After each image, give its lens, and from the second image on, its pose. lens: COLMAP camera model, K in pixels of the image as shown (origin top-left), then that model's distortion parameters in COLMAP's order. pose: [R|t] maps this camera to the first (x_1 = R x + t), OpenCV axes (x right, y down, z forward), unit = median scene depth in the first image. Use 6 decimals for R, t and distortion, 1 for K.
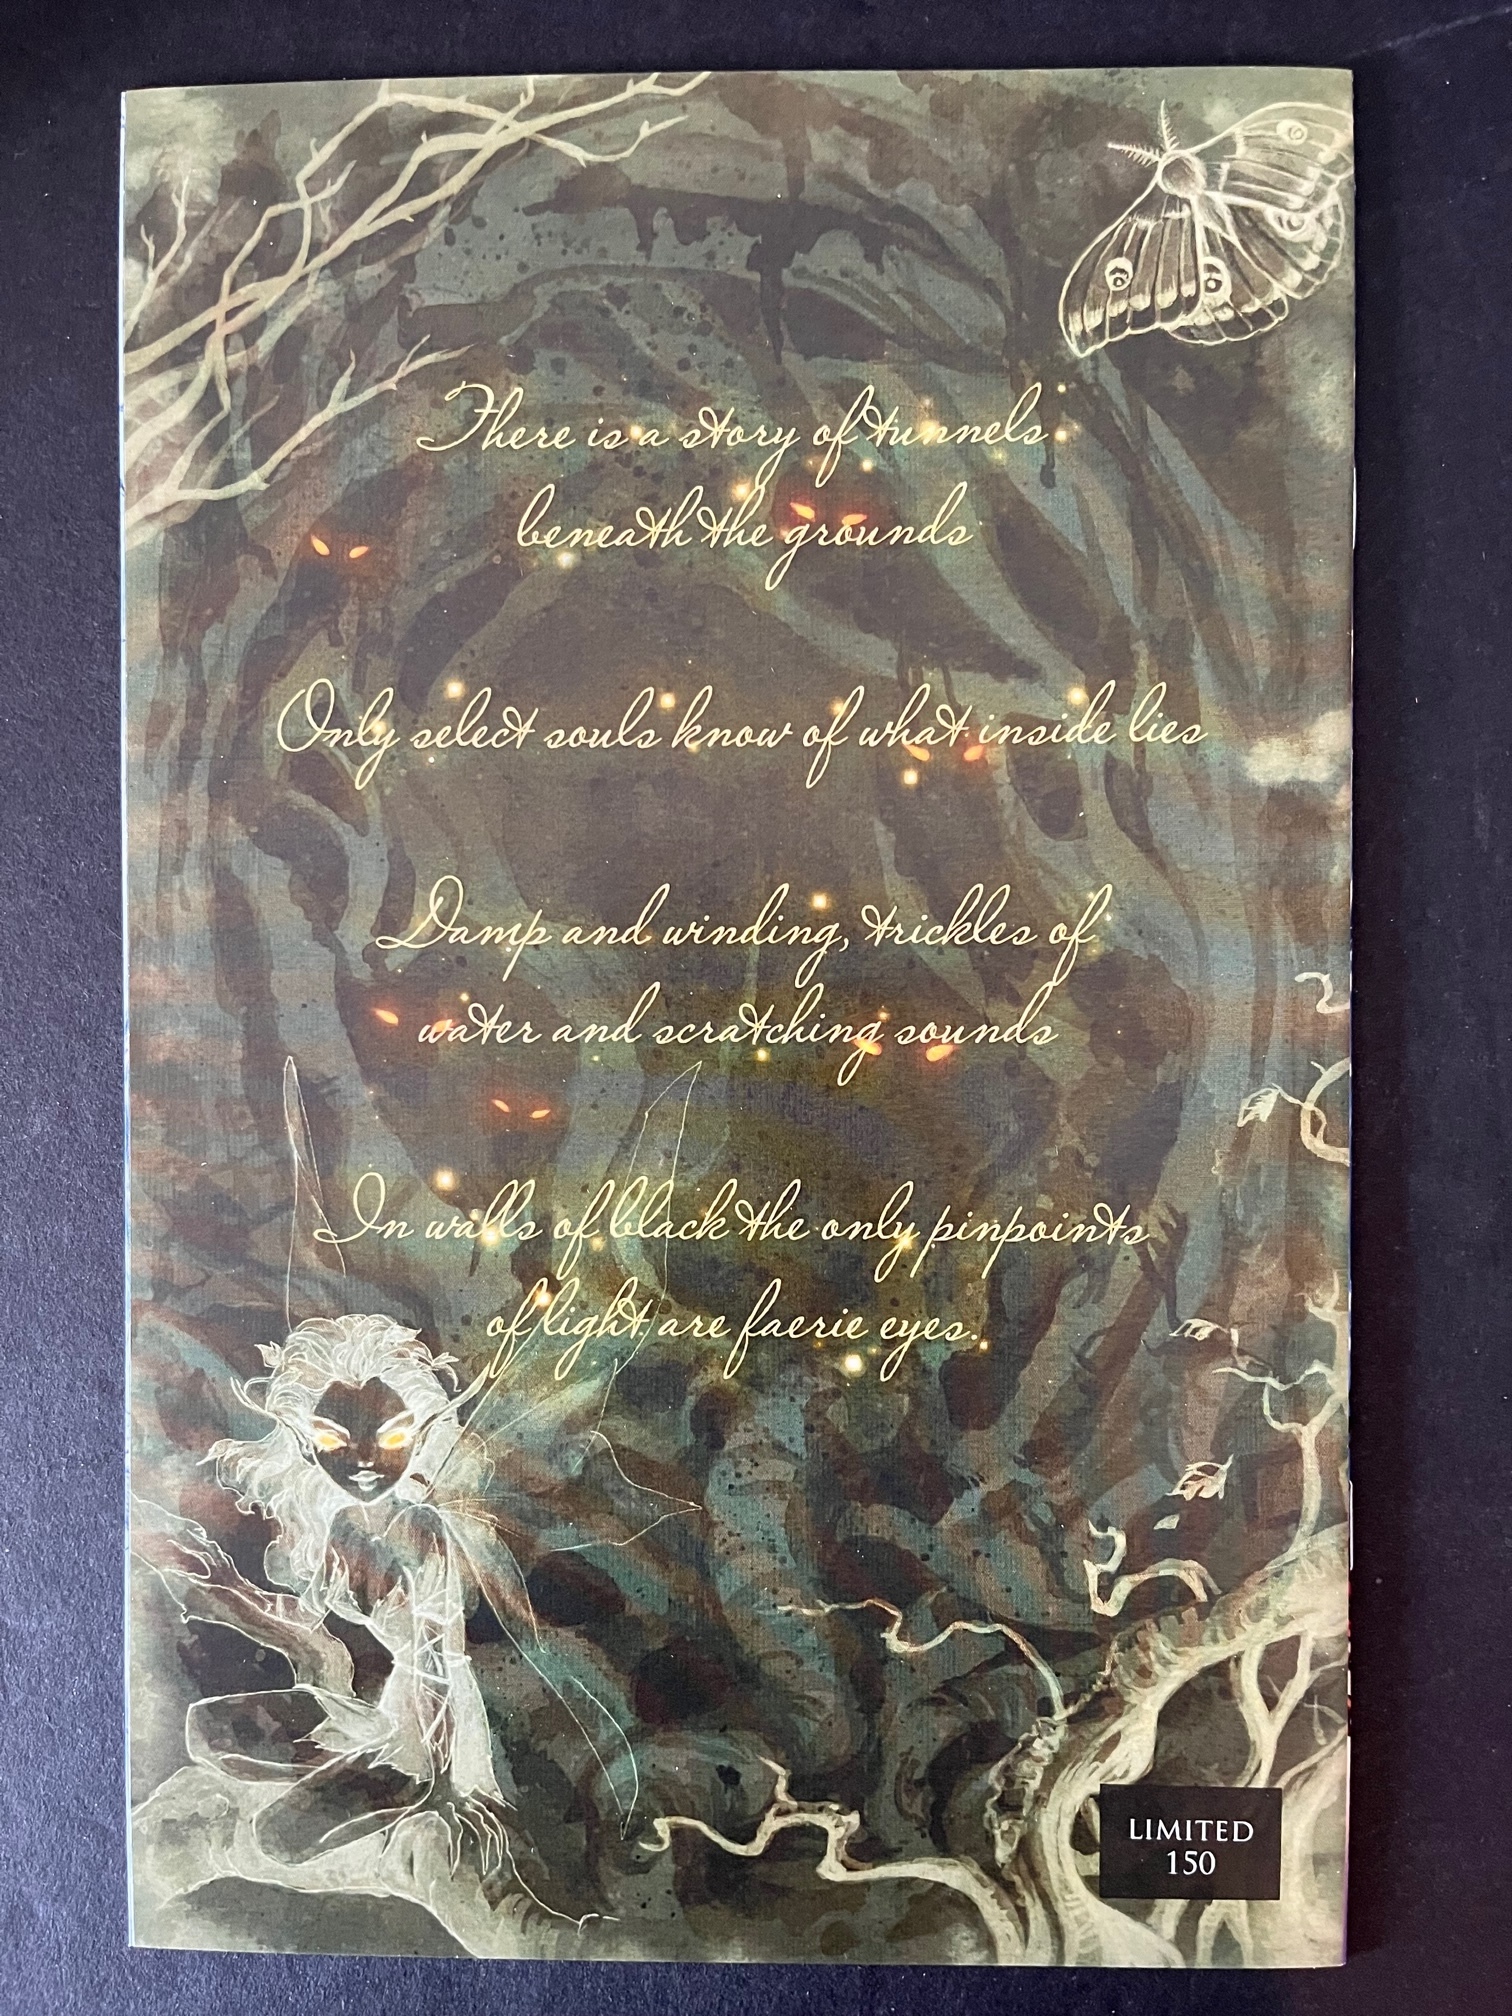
lens RADIAL K [[1526.7, 0, 756.7], [0, 1526.7, 1015.8], [0, 0, 1]] dist [-0.050363, -0.000782]
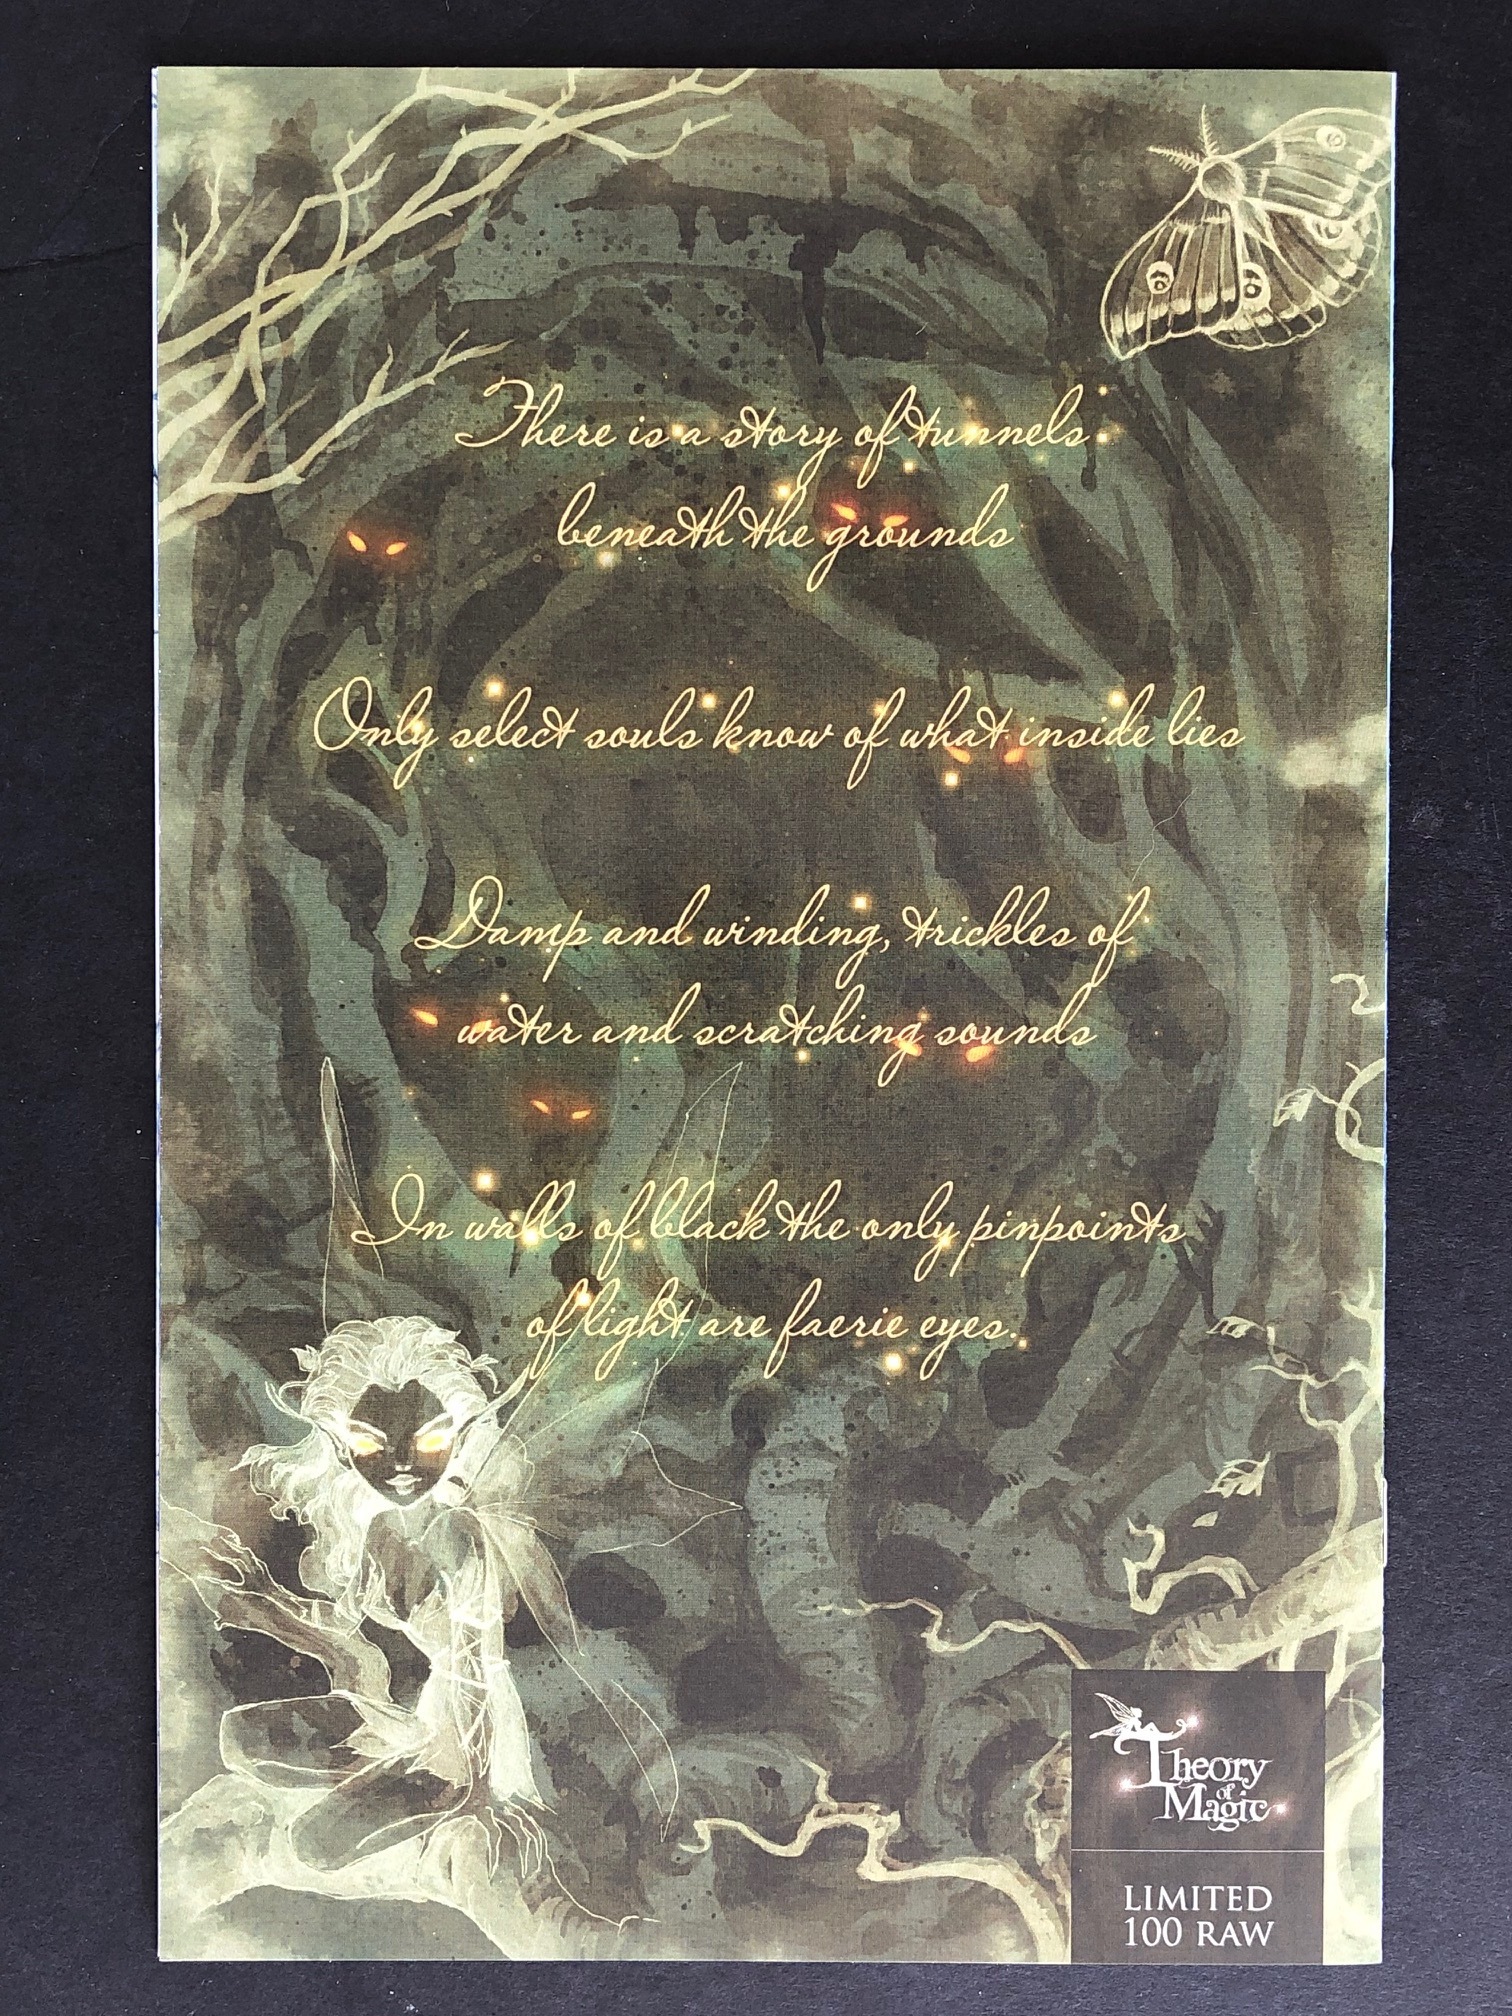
lens RADIAL K [[2407.7, 0, 752.8], [0, 2407.7, 1007.1], [0, 0, 1]] dist [0.023684, 0.000000]
pose [[0.999912, 0.001260, -0.013181, -0.008727], [-0.001422, 0.999923, -0.012292, 0.013337], [0.013165, 0.012310, 0.999838, -0.592375]]
